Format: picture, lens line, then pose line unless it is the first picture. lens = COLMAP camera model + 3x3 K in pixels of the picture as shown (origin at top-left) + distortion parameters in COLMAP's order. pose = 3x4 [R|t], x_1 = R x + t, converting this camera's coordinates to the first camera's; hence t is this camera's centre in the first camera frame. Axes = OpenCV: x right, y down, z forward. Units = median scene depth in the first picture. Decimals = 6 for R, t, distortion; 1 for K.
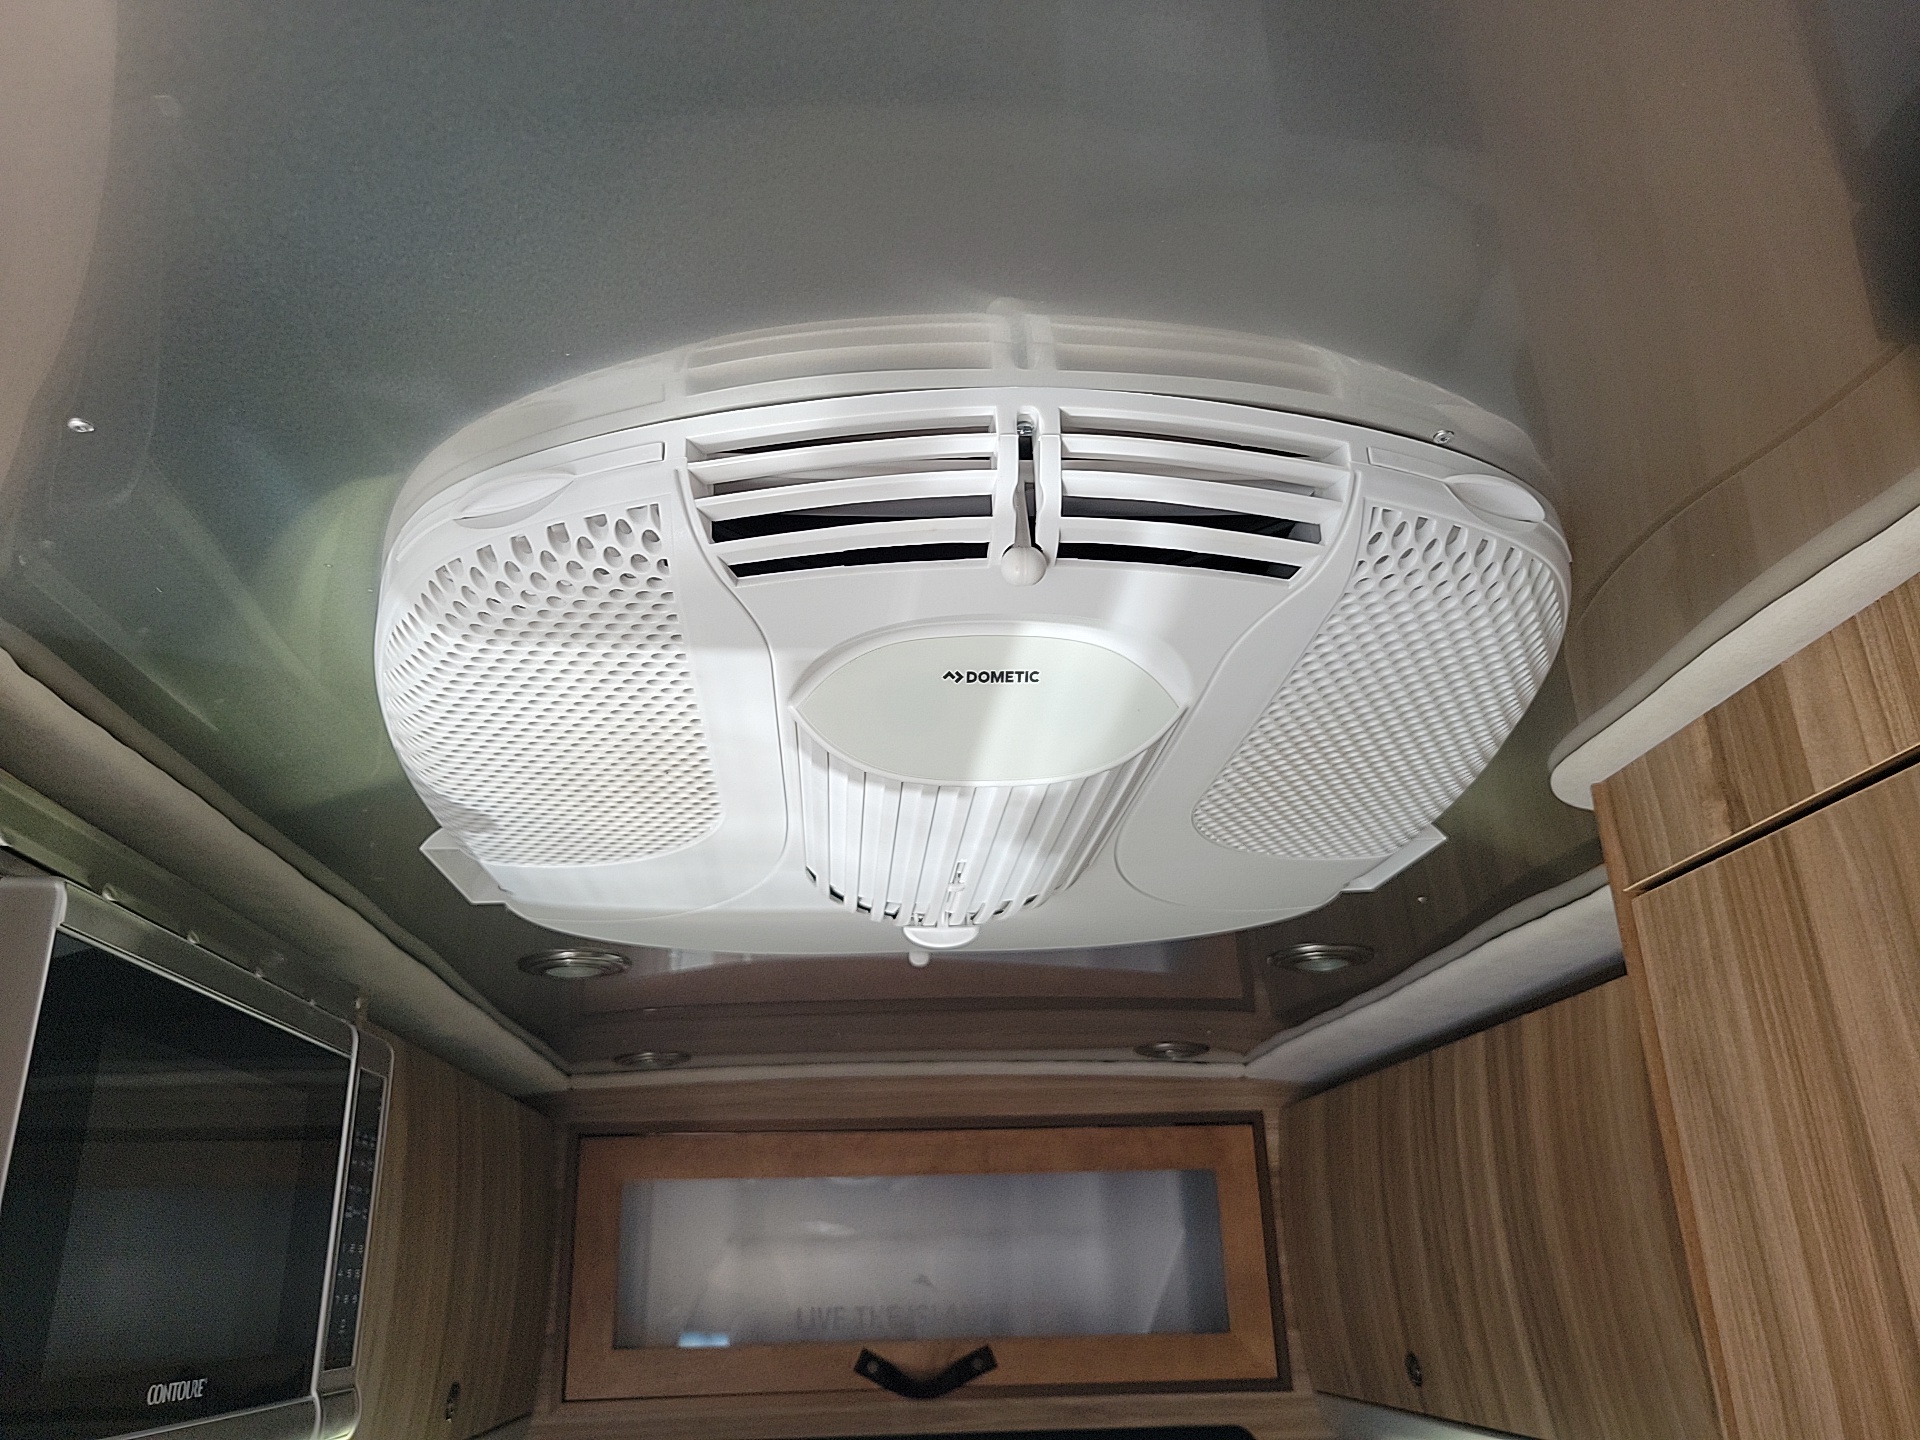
lens RADIAL K [[1423.9, 0, 960.0], [0, 1423.9, 720.0], [0, 0, 1]] dist [0.001398, -0.001067]
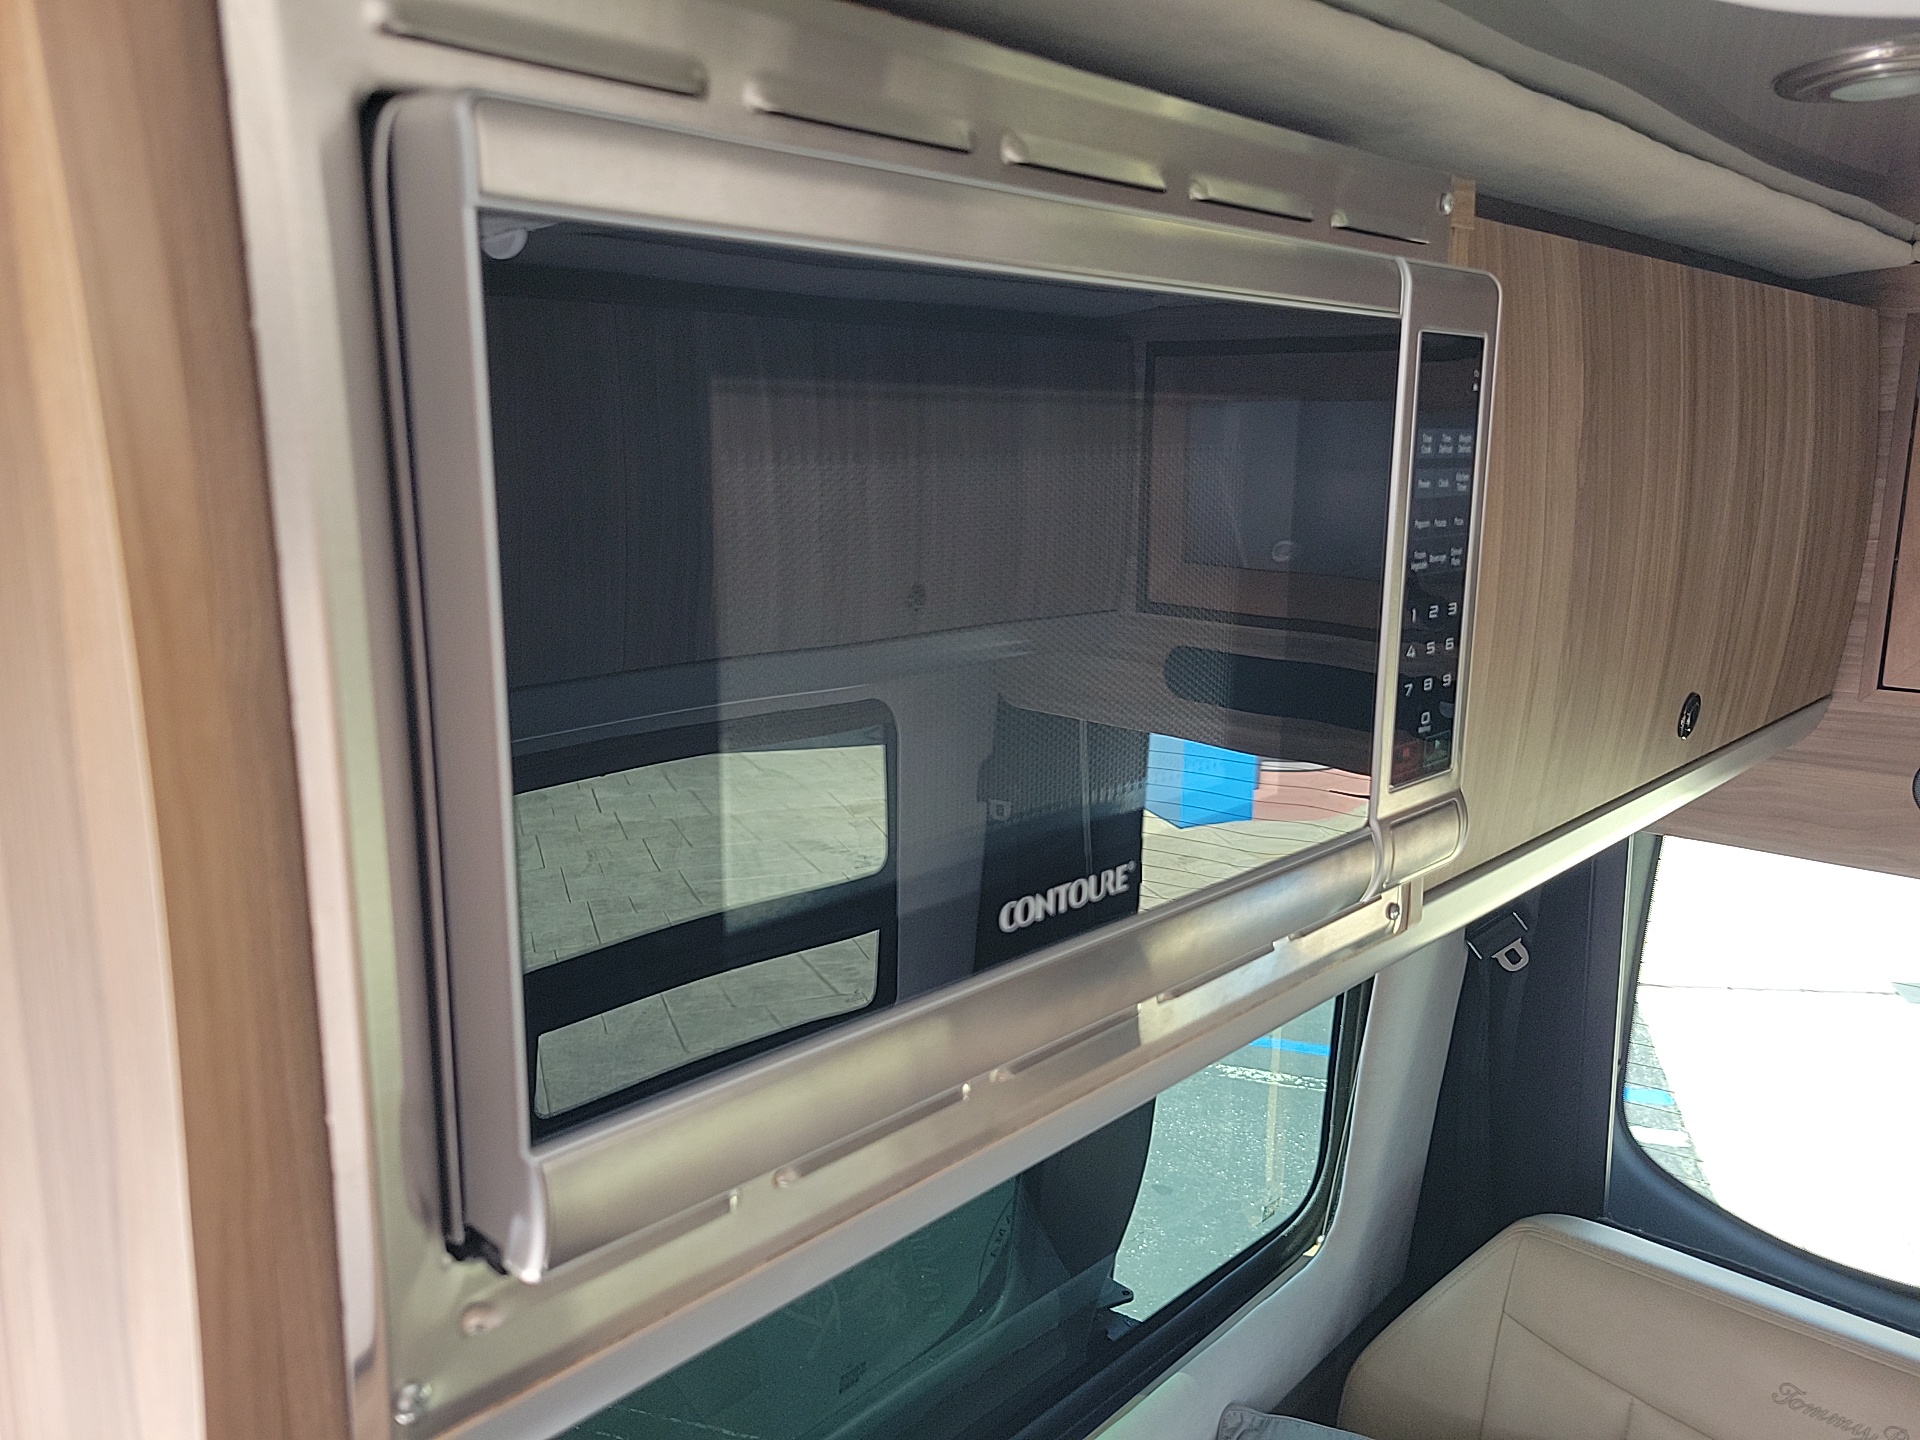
lens RADIAL K [[1423.9, 0, 960.0], [0, 1423.9, 720.0], [0, 0, 1]] dist [0.001398, -0.001067]
pose [[0.660852, 0.184686, -0.727438, -0.066041], [0.249129, 0.860312, 0.444745, 0.053534], [0.707962, -0.475137, 0.522528, 0.338556]]
